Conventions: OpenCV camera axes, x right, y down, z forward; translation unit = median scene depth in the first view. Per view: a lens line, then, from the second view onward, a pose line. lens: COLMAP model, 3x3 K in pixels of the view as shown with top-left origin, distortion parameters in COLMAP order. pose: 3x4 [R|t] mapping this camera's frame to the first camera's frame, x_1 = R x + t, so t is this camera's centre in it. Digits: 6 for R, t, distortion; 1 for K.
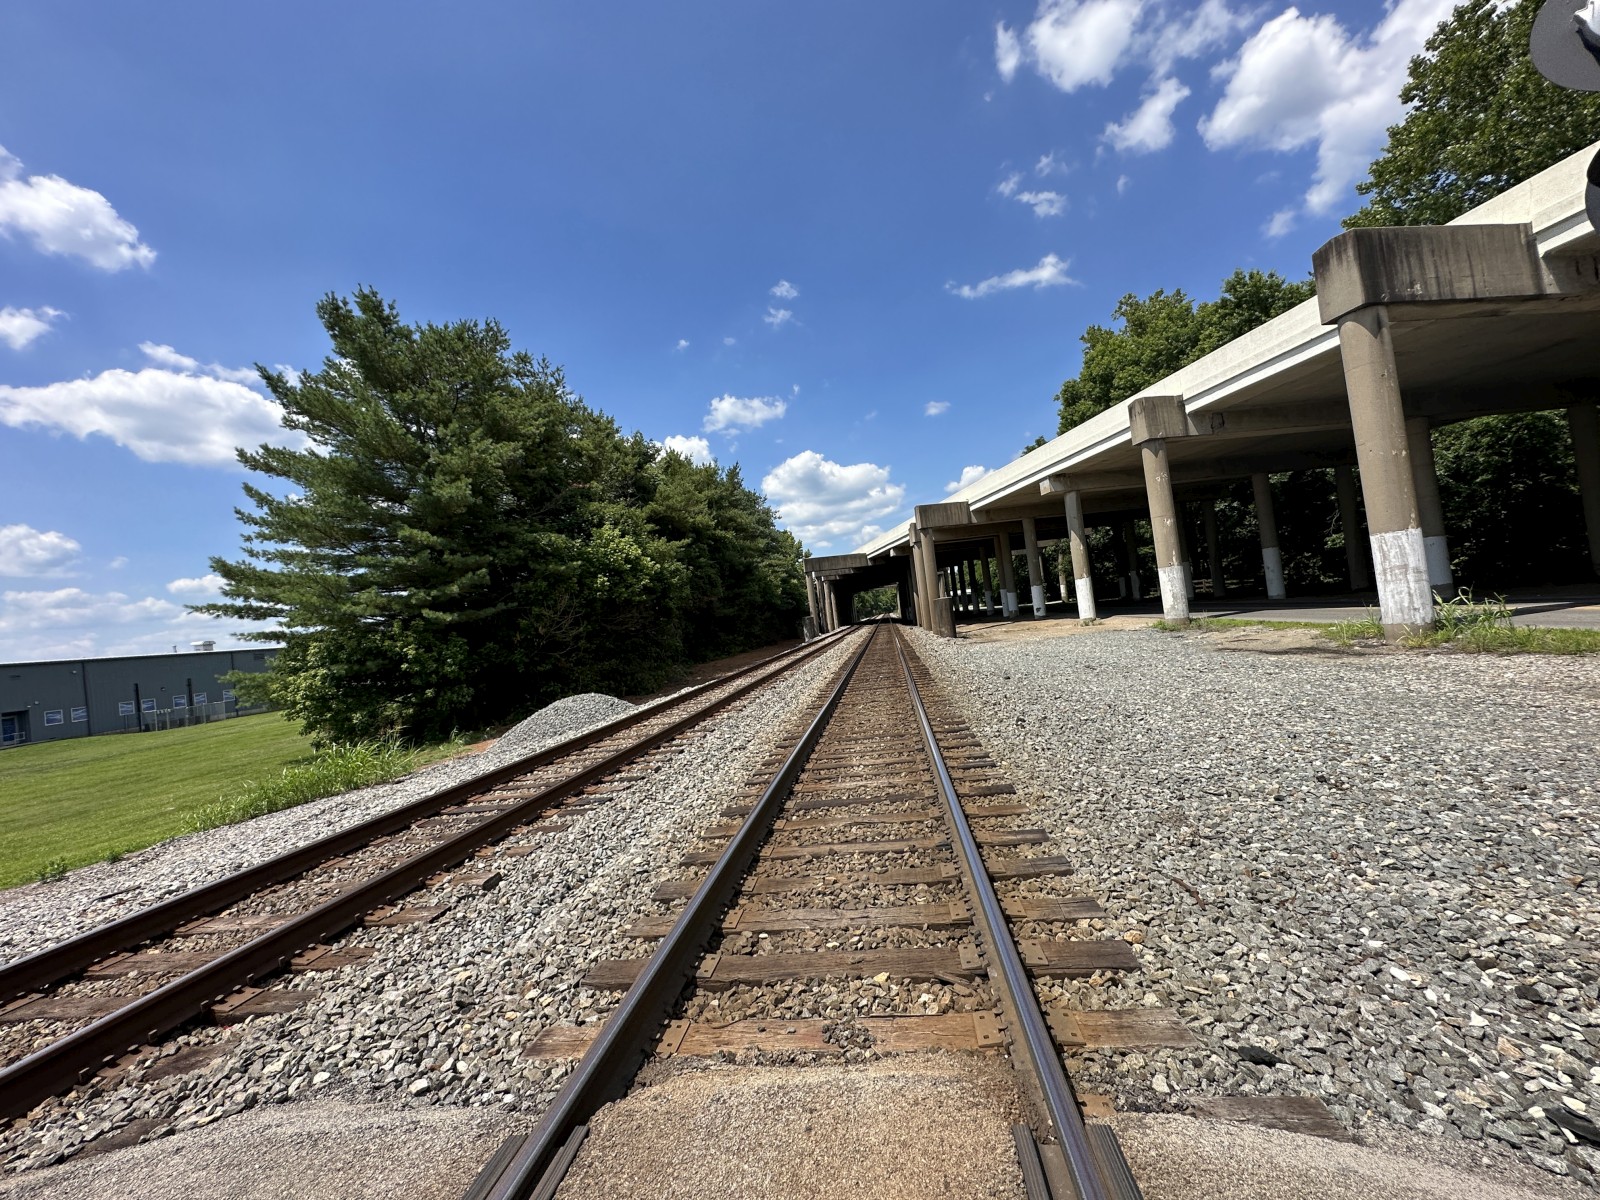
lens RADIAL K [[648.2, 0, 800.0], [0, 648.2, 600.0], [0, 0, 1]] dist [0.000628, 0.000061]
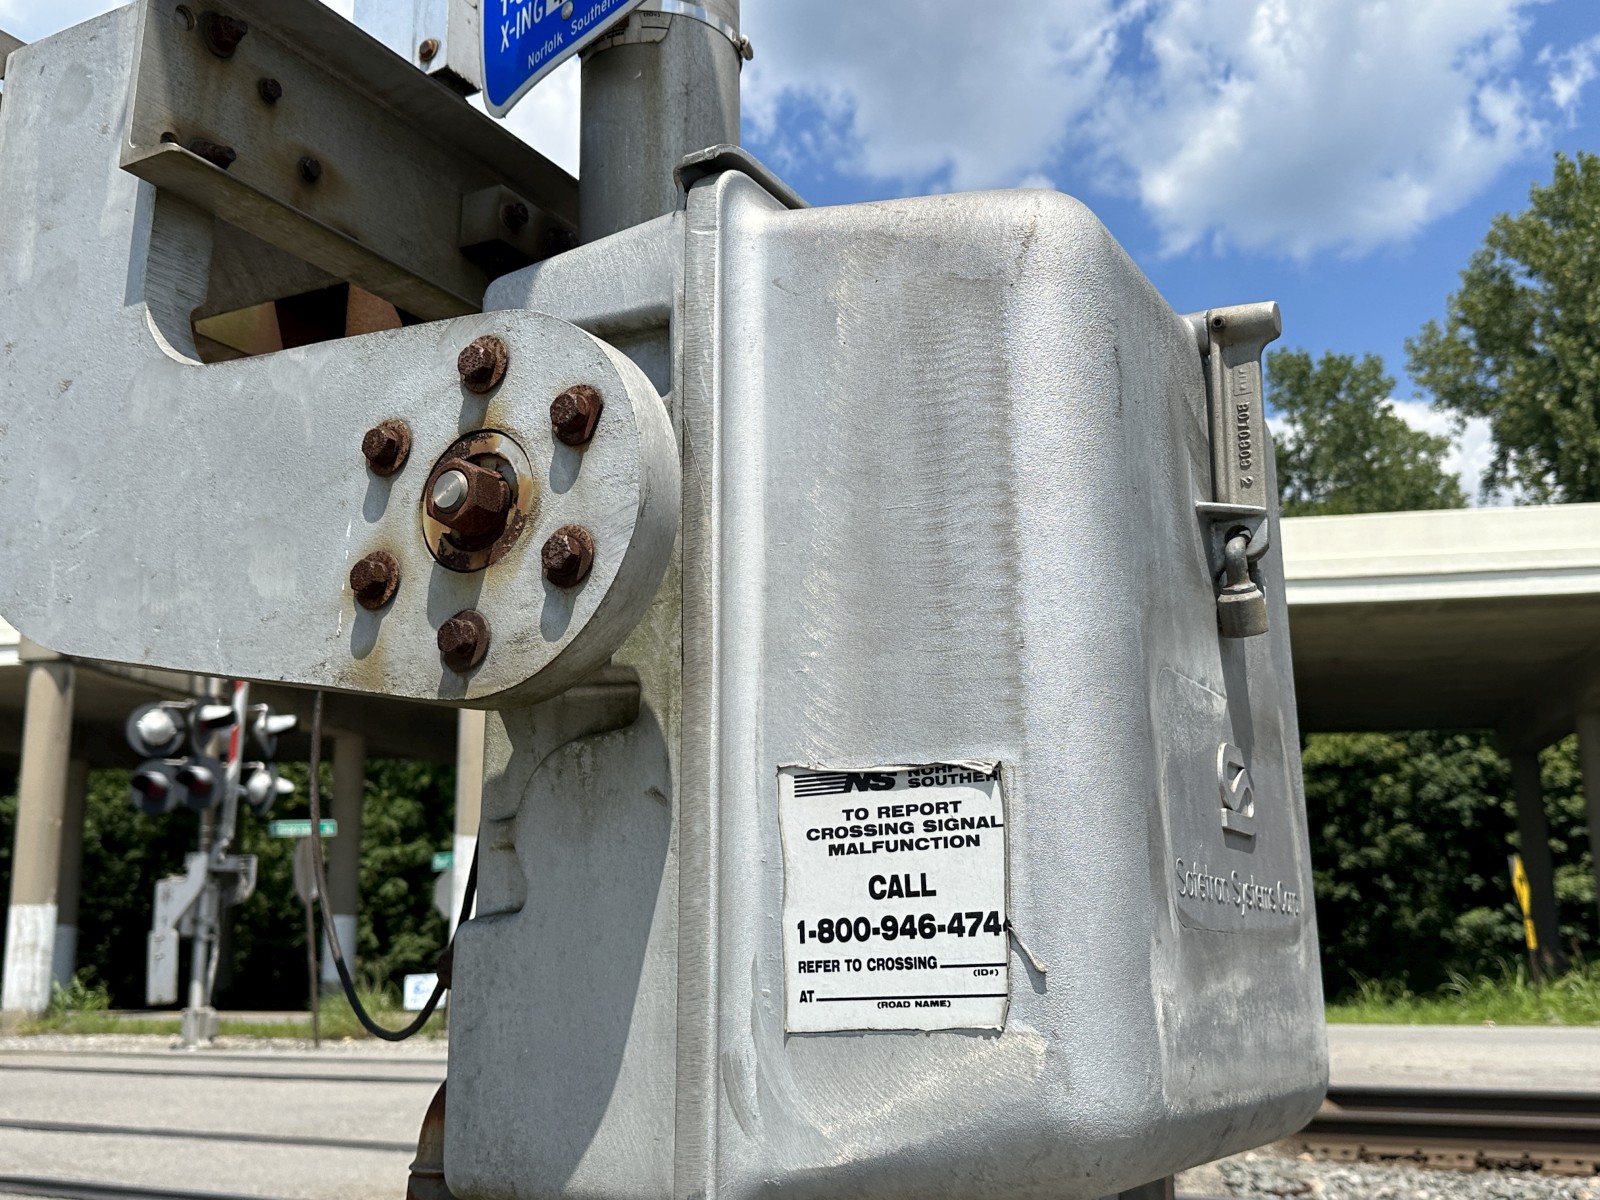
lens RADIAL K [[1549.7, 0, 800.0], [0, 1549.7, 600.0], [0, 0, 1]] dist [0.157841, -0.461732]
pose [[0.351810, 0.316248, 0.881032, -0.784073], [-0.064999, 0.947183, -0.314038, 0.107173], [-0.933812, 0.053215, 0.353784, -0.815994]]
